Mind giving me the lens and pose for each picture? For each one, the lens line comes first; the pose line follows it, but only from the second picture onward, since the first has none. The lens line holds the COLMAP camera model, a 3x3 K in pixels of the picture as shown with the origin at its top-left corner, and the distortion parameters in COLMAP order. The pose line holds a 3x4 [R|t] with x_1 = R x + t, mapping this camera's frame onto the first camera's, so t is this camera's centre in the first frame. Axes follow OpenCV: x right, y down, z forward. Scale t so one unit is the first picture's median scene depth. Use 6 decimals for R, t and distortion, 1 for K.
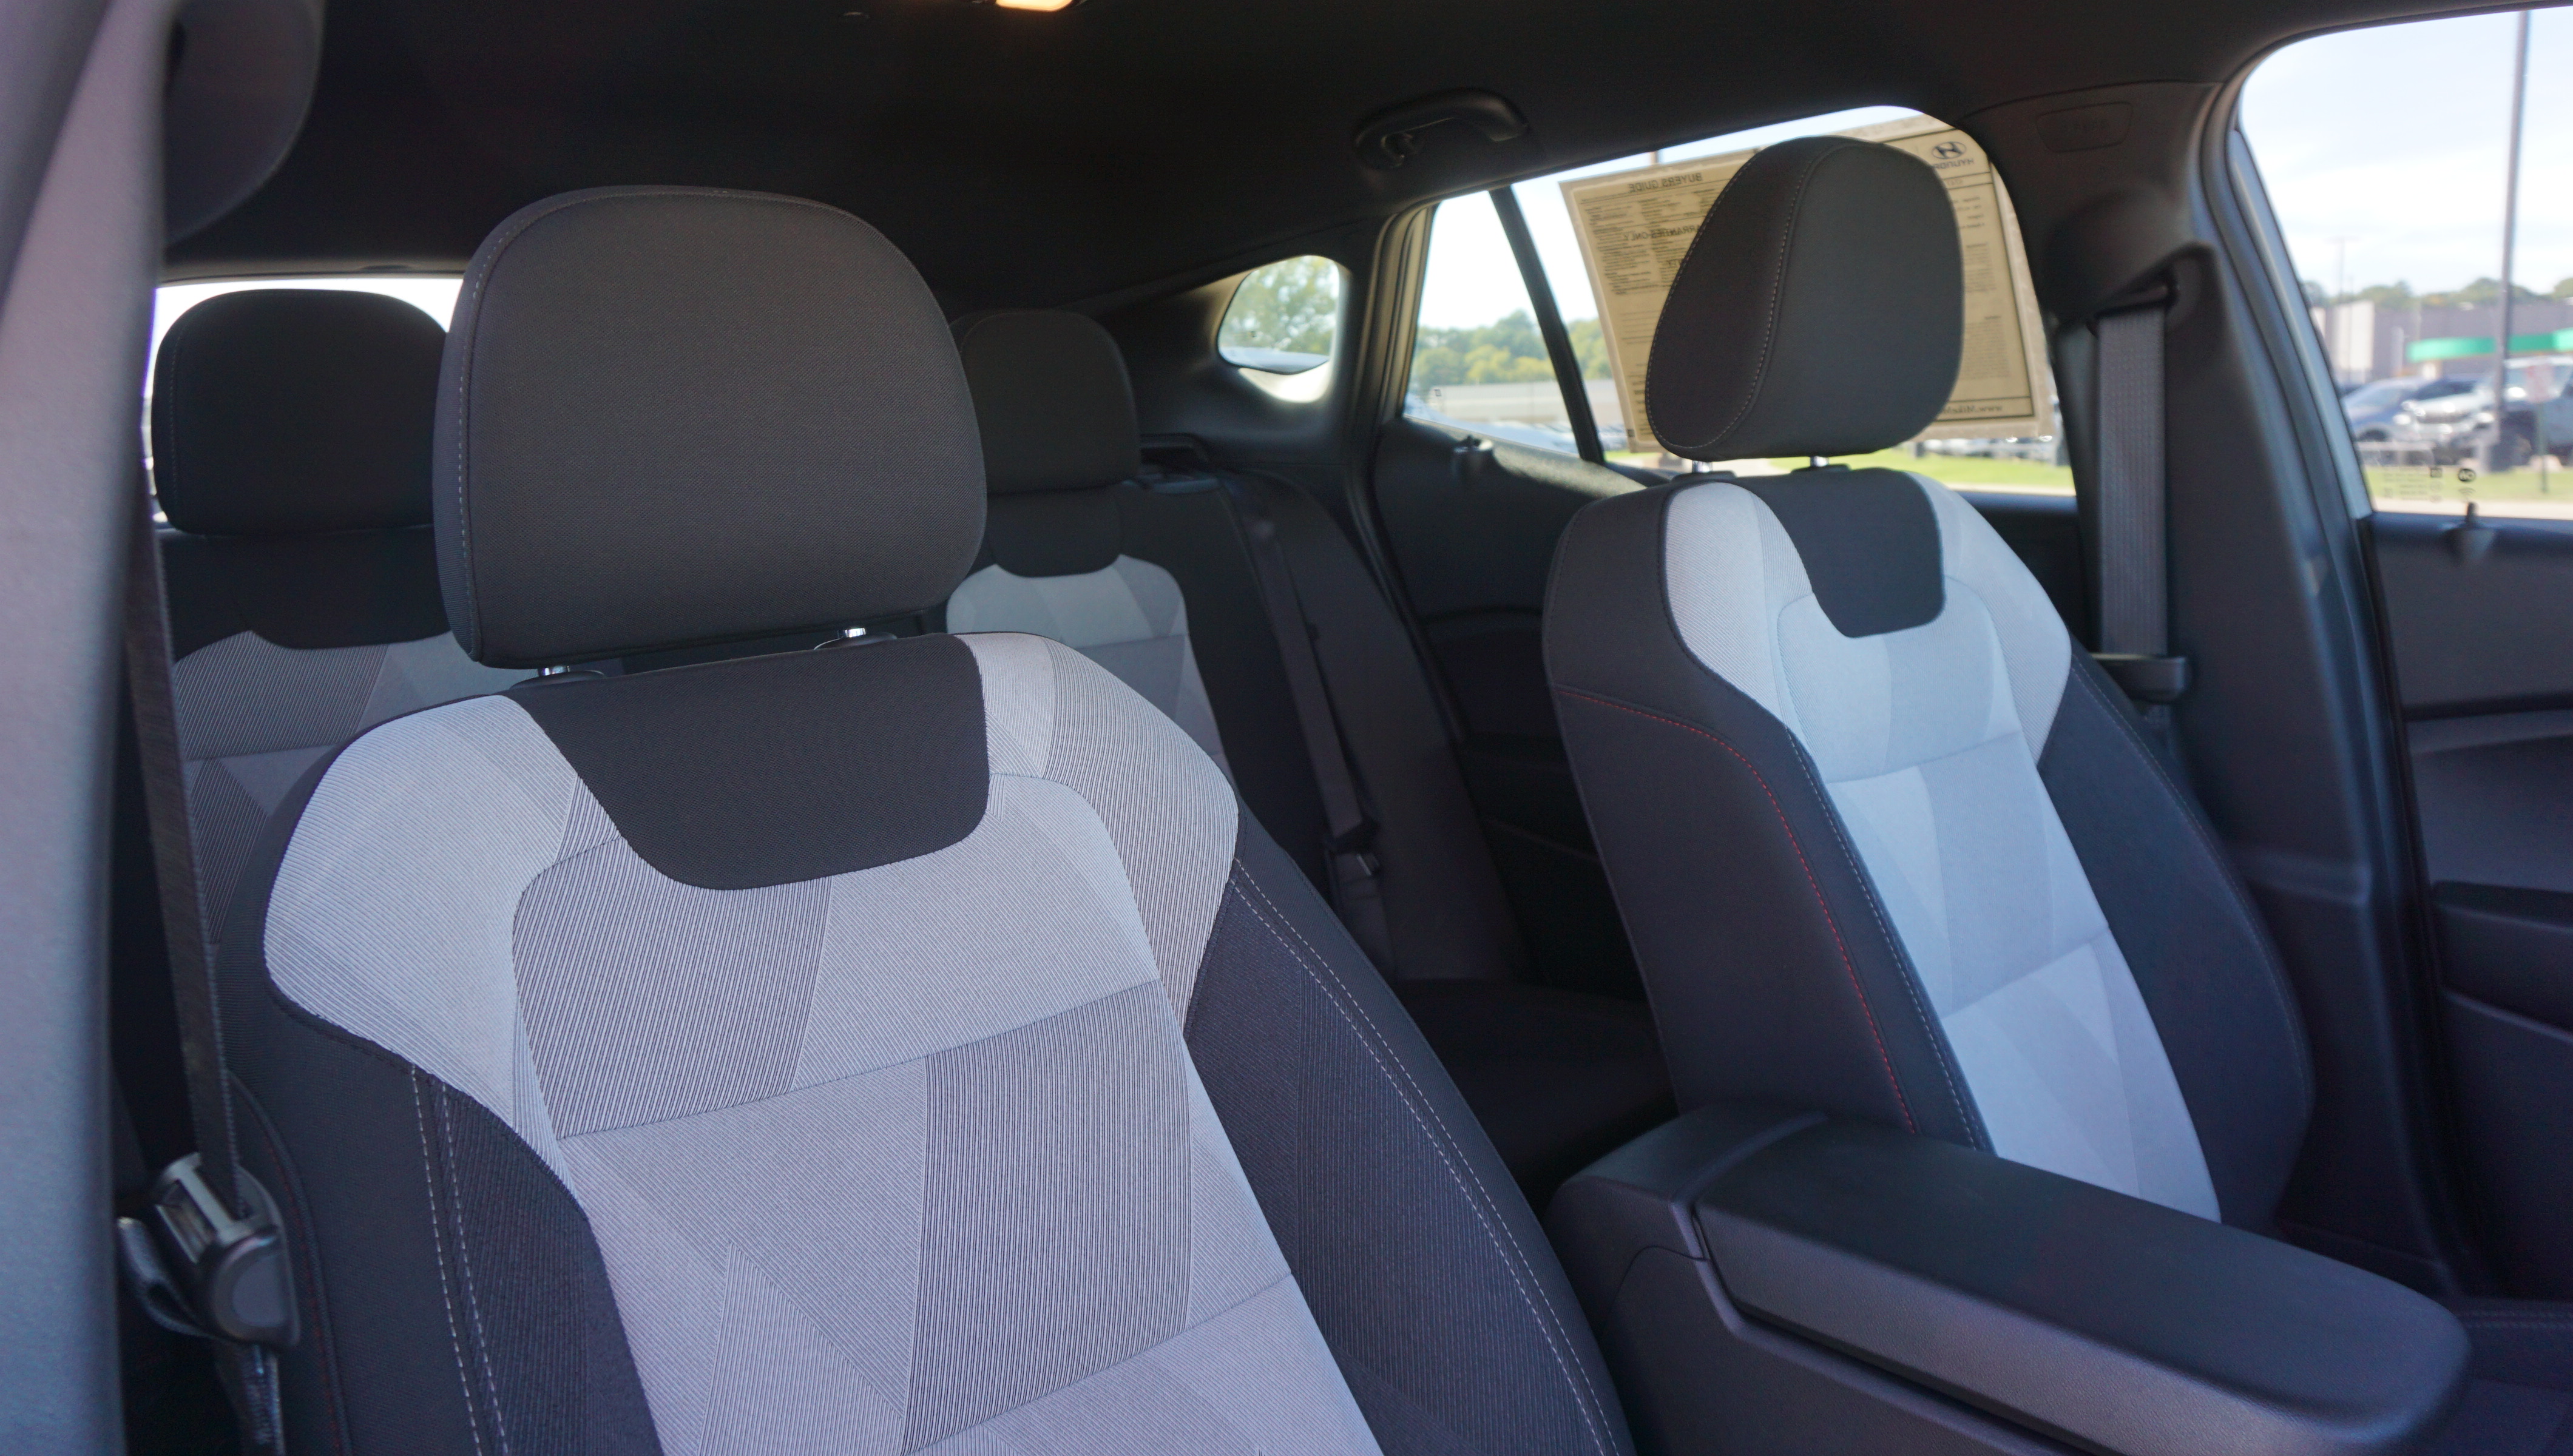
lens RADIAL K [[1729.5, 0, 1294.5], [0, 1729.5, 734.7], [0, 0, 1]] dist [-0.051227, 0.030602]
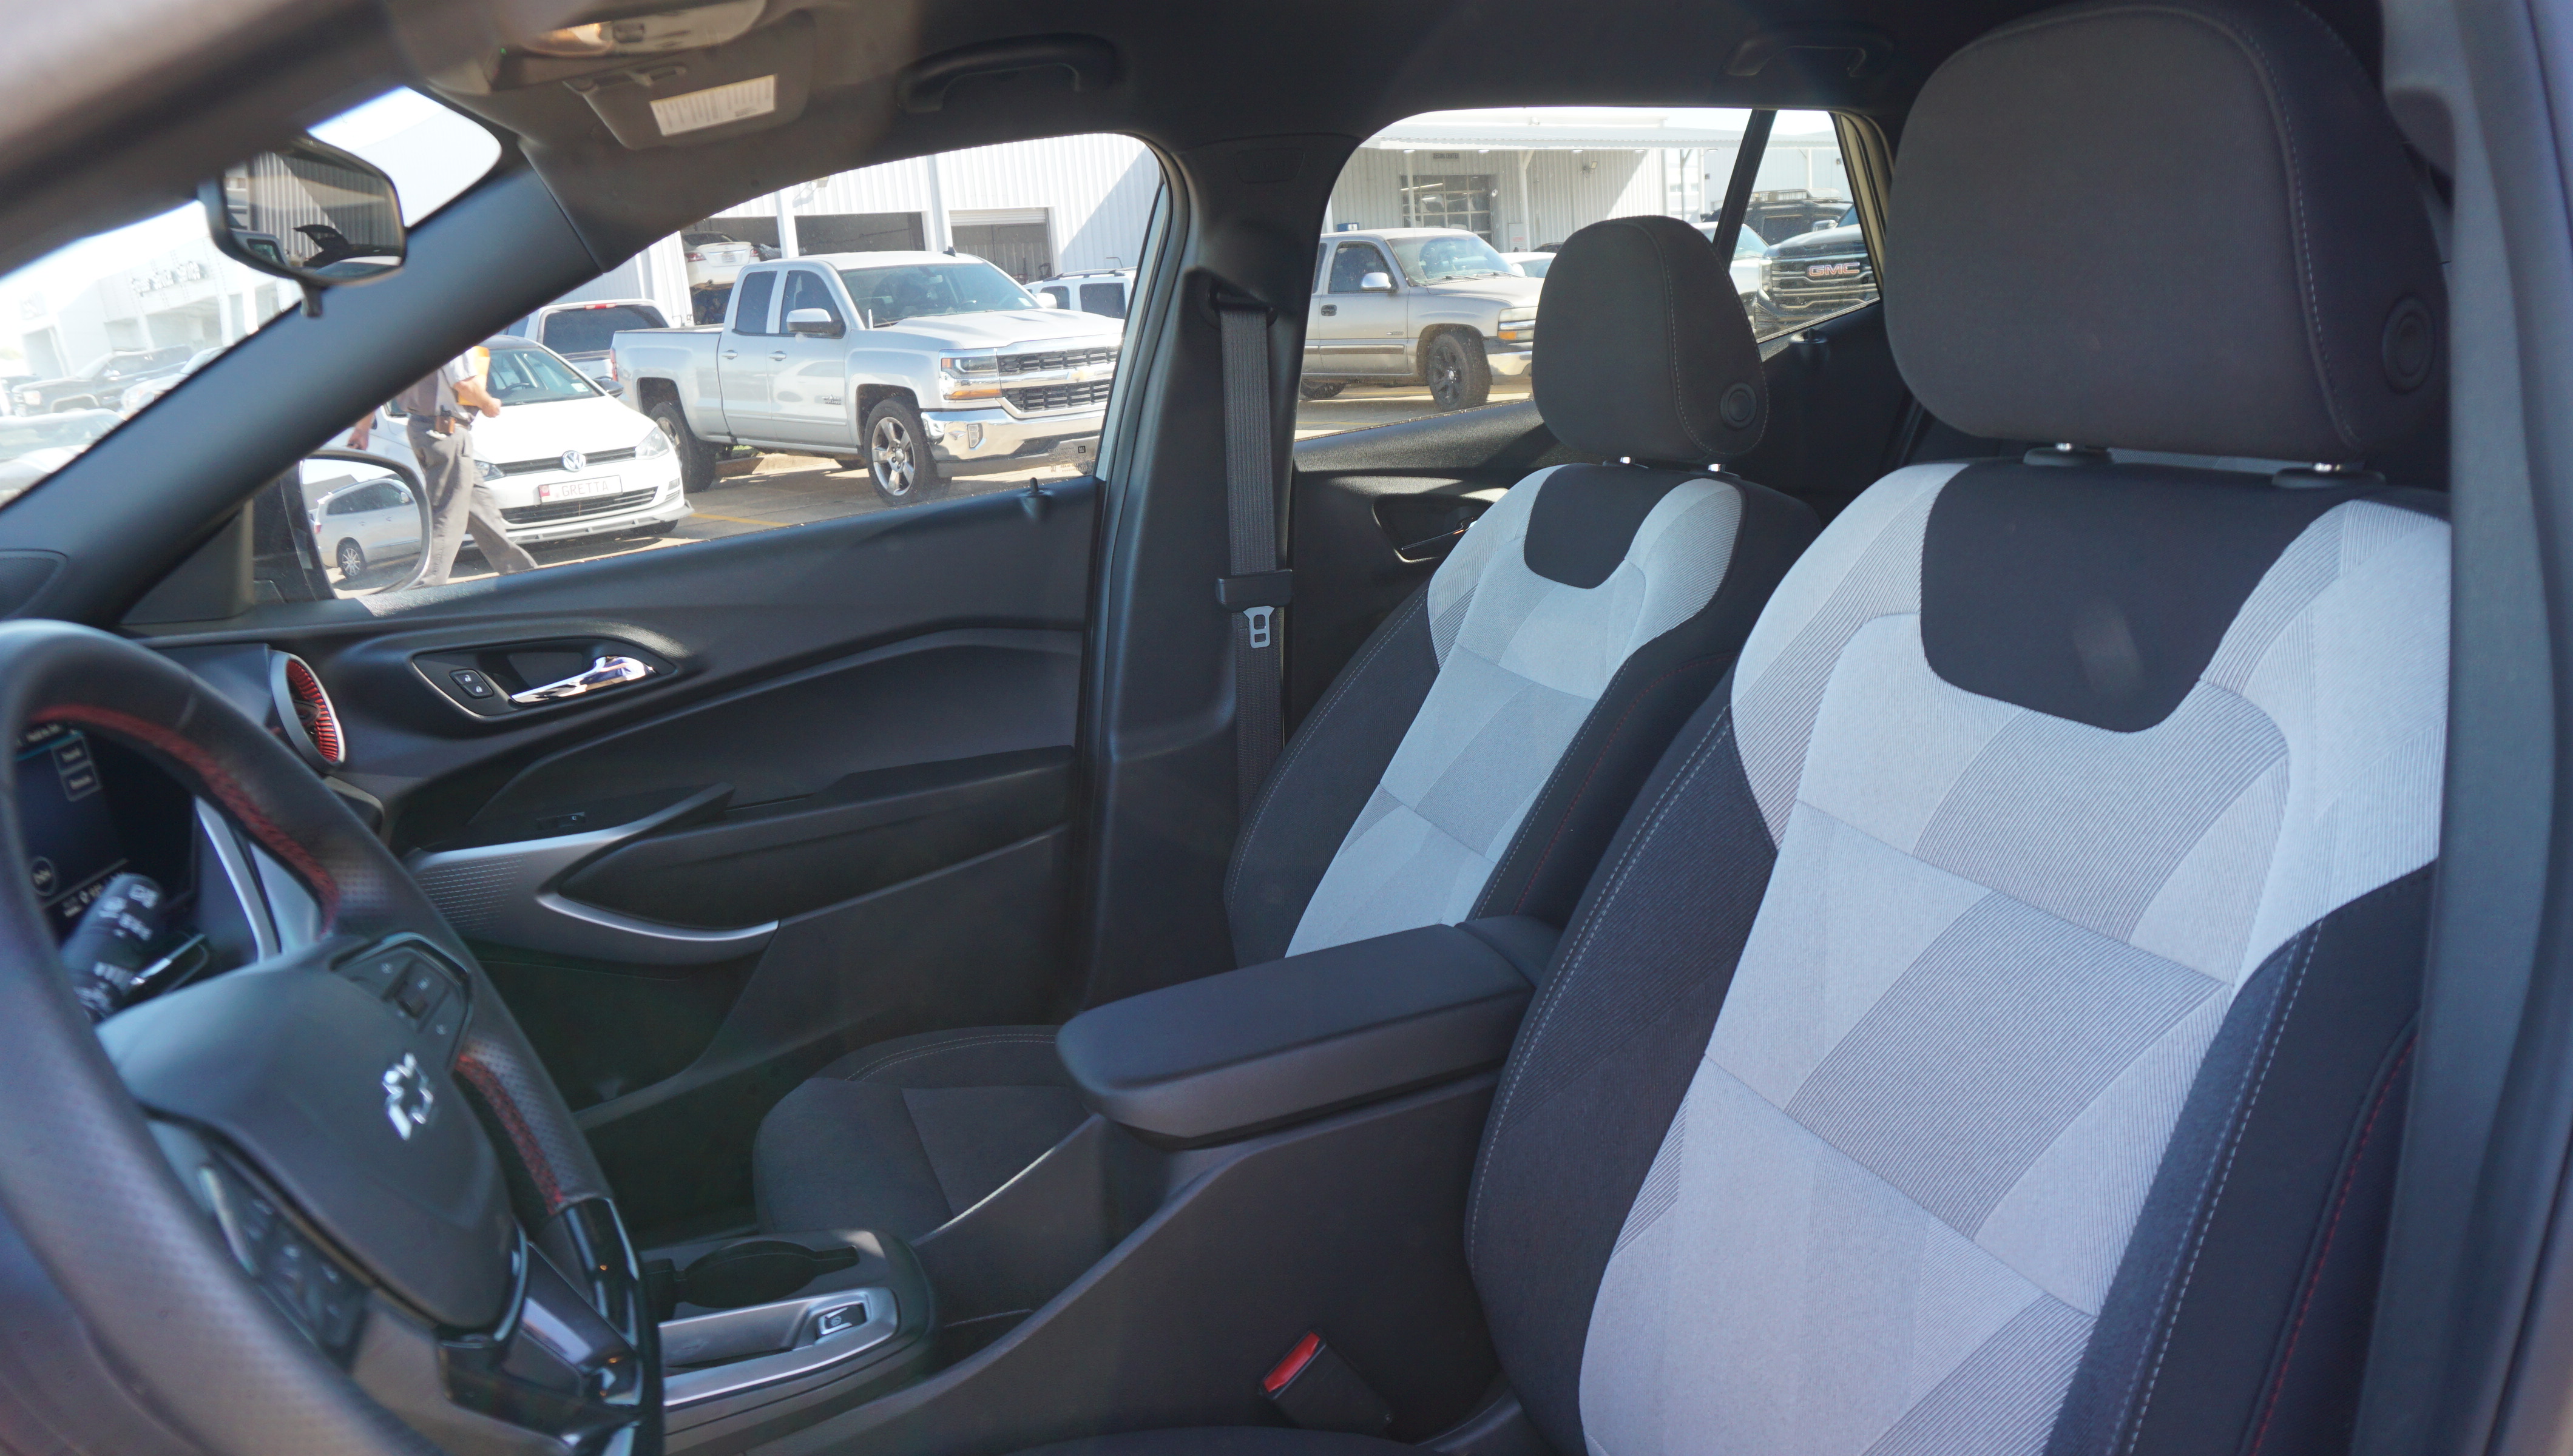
lens RADIAL K [[1720.2, 0, 1309.9], [0, 1720.2, 722.9], [0, 0, 1]] dist [-0.048537, 0.030032]
pose [[-0.373203, 0.287884, -0.881954, 1.033099], [-0.057546, 0.941624, 0.331711, -0.260368], [0.925963, 0.174548, -0.334850, 0.903977]]
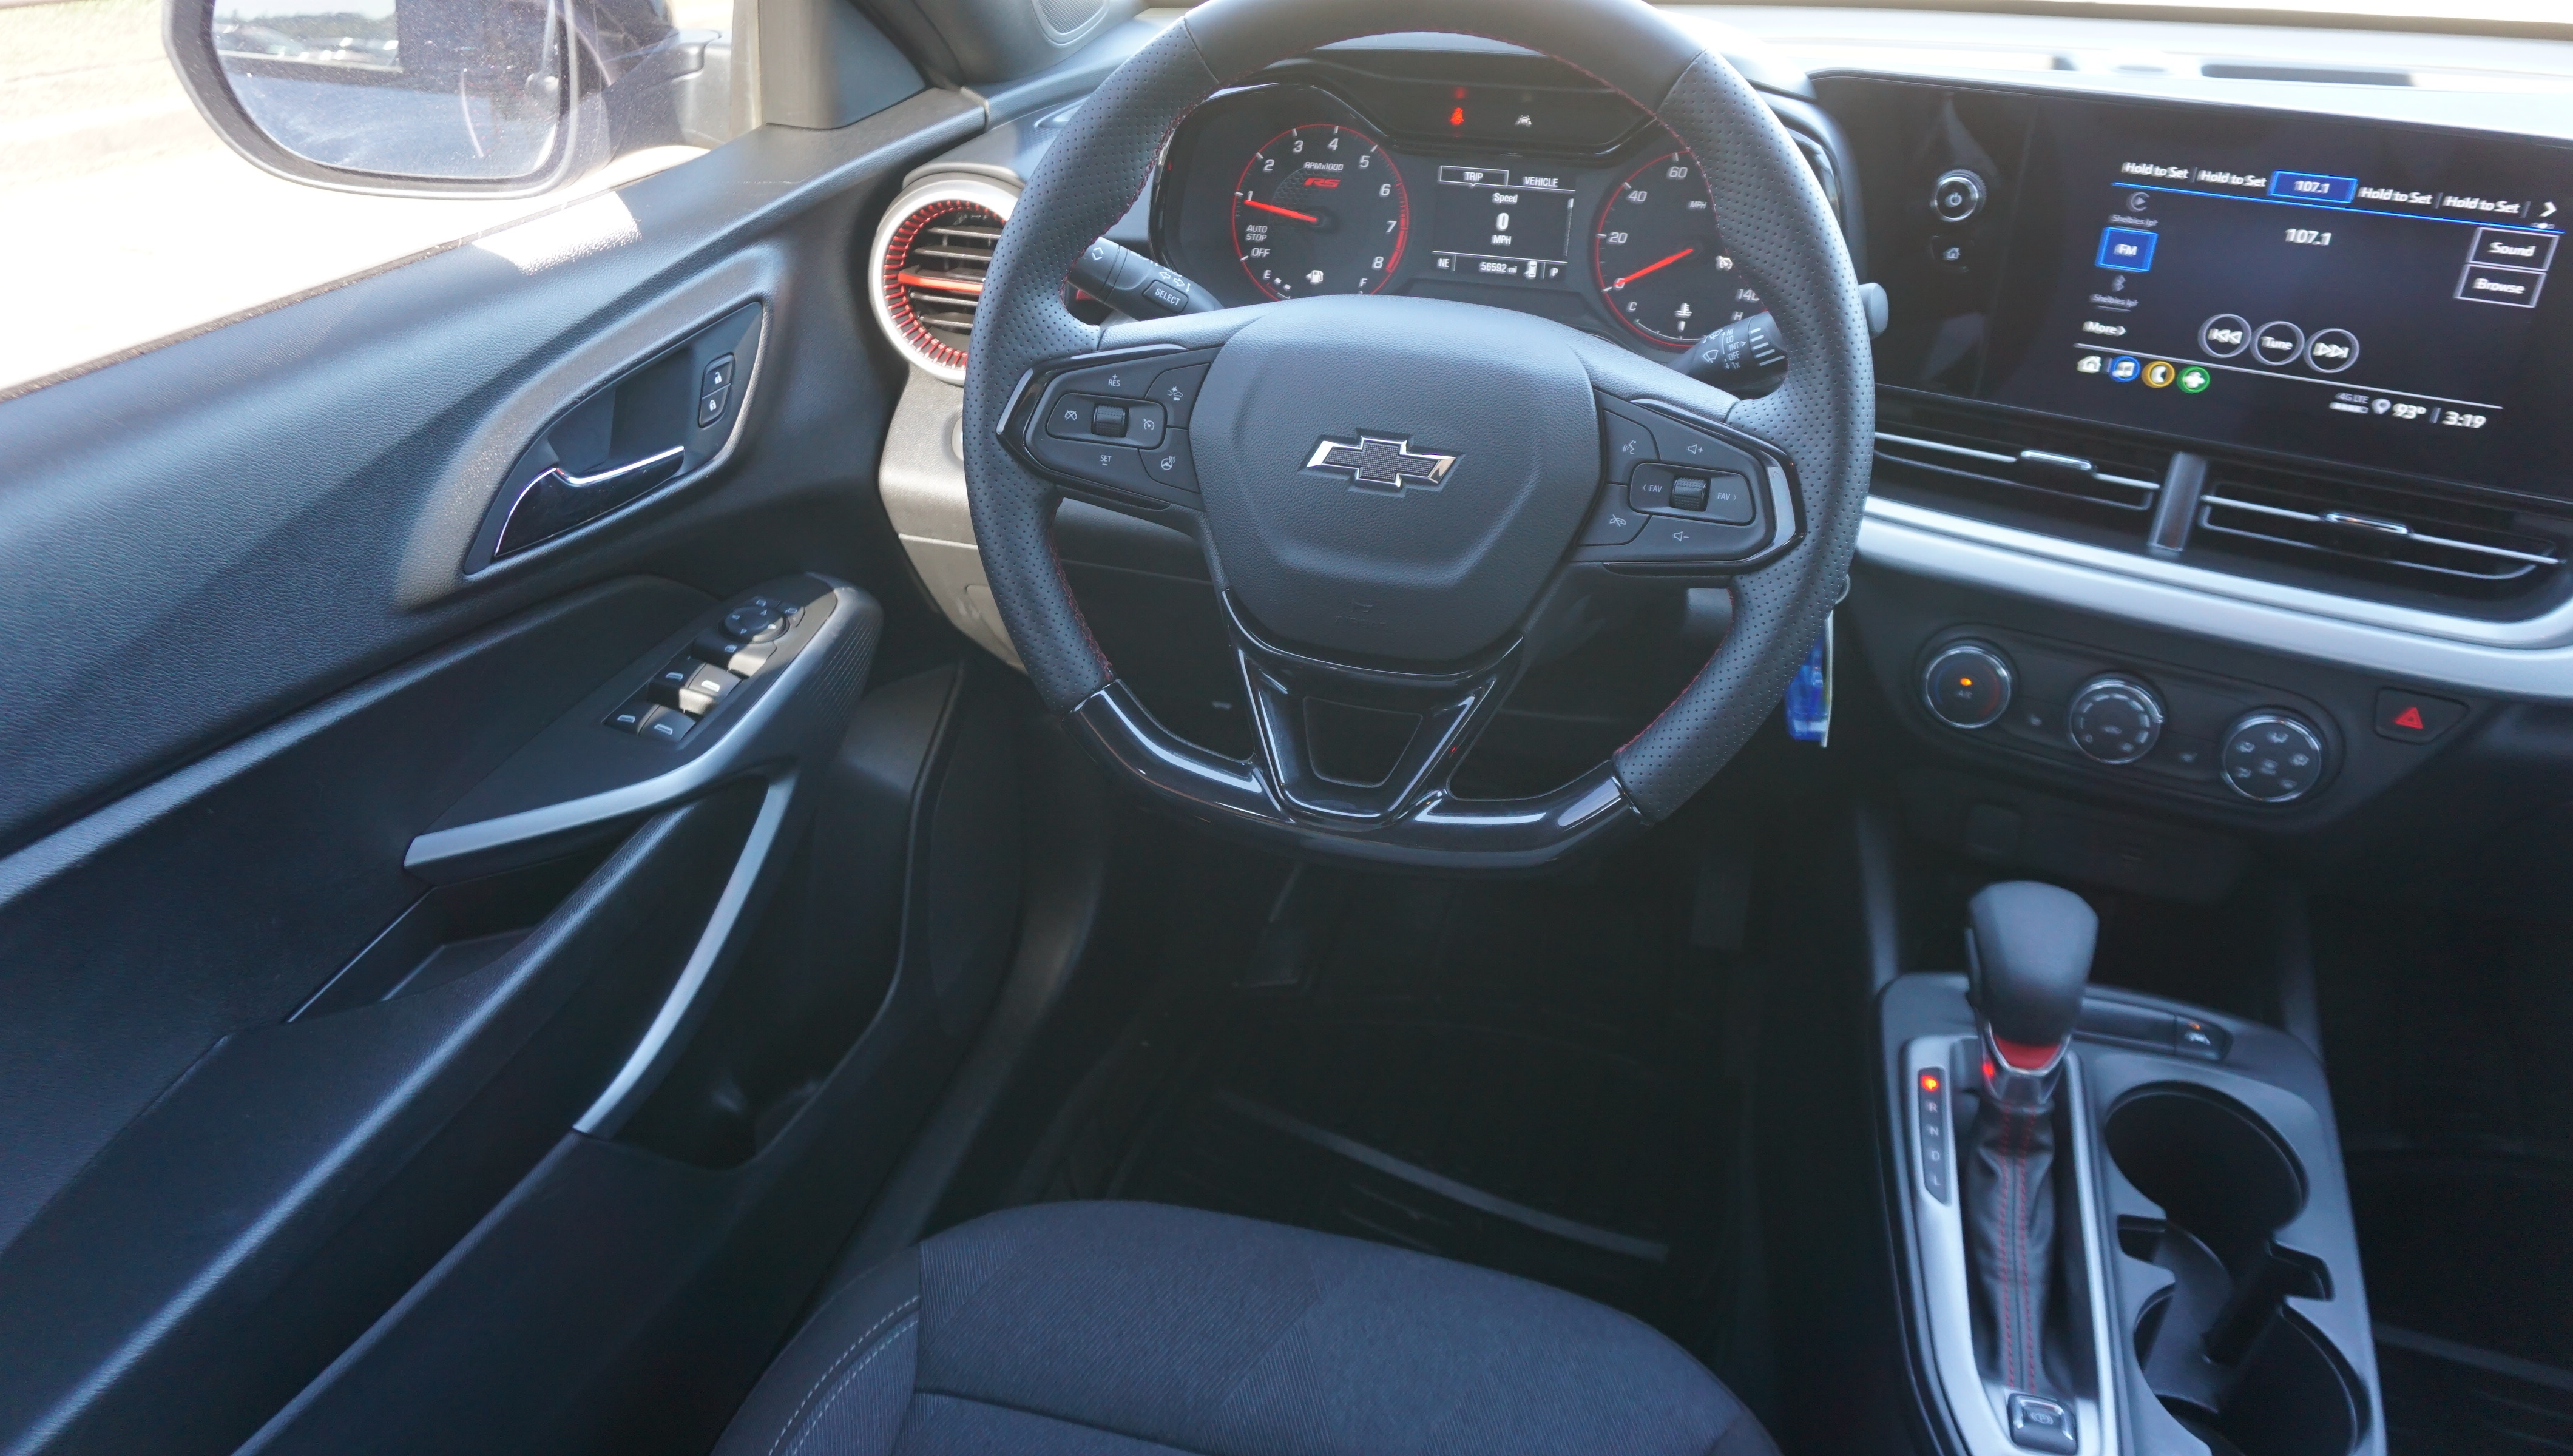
lens RADIAL K [[1746.8, 0, 1292.7], [0, 1746.8, 718.9], [0, 0, 1]] dist [-0.060692, 0.060953]
pose [[-0.523906, -0.409306, 0.746988, 0.281502], [0.162260, 0.812959, 0.559257, -0.234748], [-0.836178, 0.414205, -0.359500, 0.776610]]
